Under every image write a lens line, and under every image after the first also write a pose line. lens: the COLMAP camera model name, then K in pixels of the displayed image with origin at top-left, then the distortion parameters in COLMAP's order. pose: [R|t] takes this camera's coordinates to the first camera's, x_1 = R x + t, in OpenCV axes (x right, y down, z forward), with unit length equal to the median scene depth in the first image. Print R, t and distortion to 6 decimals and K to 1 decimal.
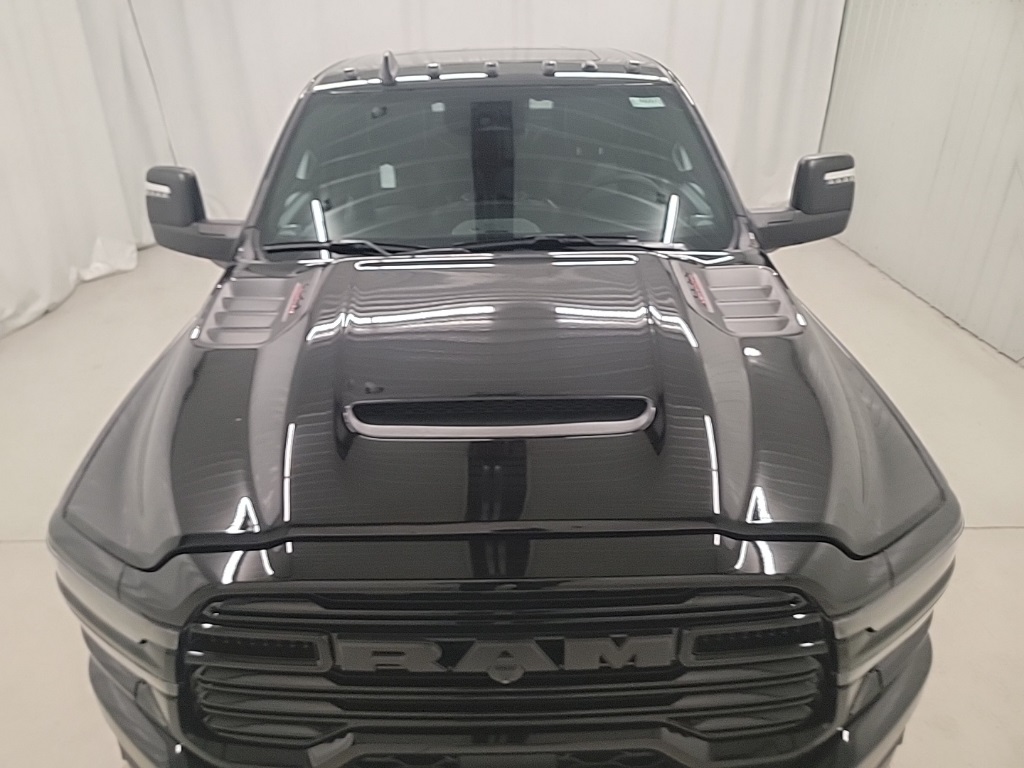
lens RADIAL K [[710.0, 0, 514.0], [0, 710.0, 388.7], [0, 0, 1]] dist [0.048322, -0.025310]
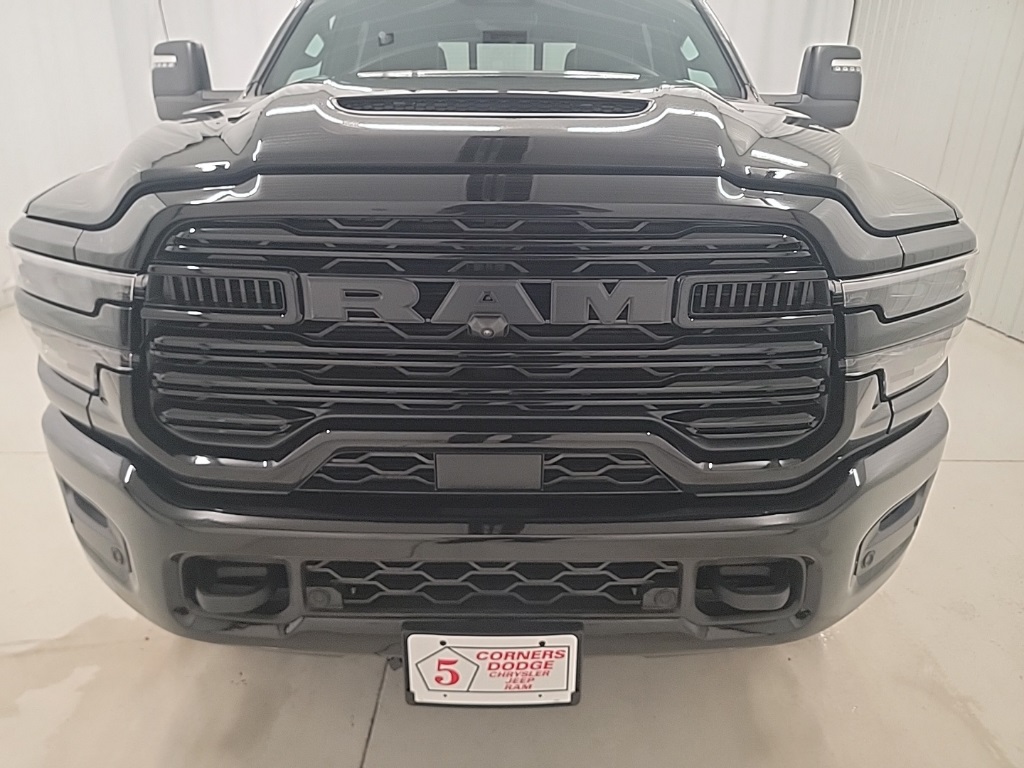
lens RADIAL K [[710.0, 0, 524.0], [0, 710.0, 408.8], [0, 0, 1]] dist [0.048322, -0.025310]
pose [[0.999434, 0.033602, 0.001811, 0.018660], [-0.033296, 0.995254, -0.091435, 0.290215], [-0.004875, 0.091323, 0.995809, 0.045202]]
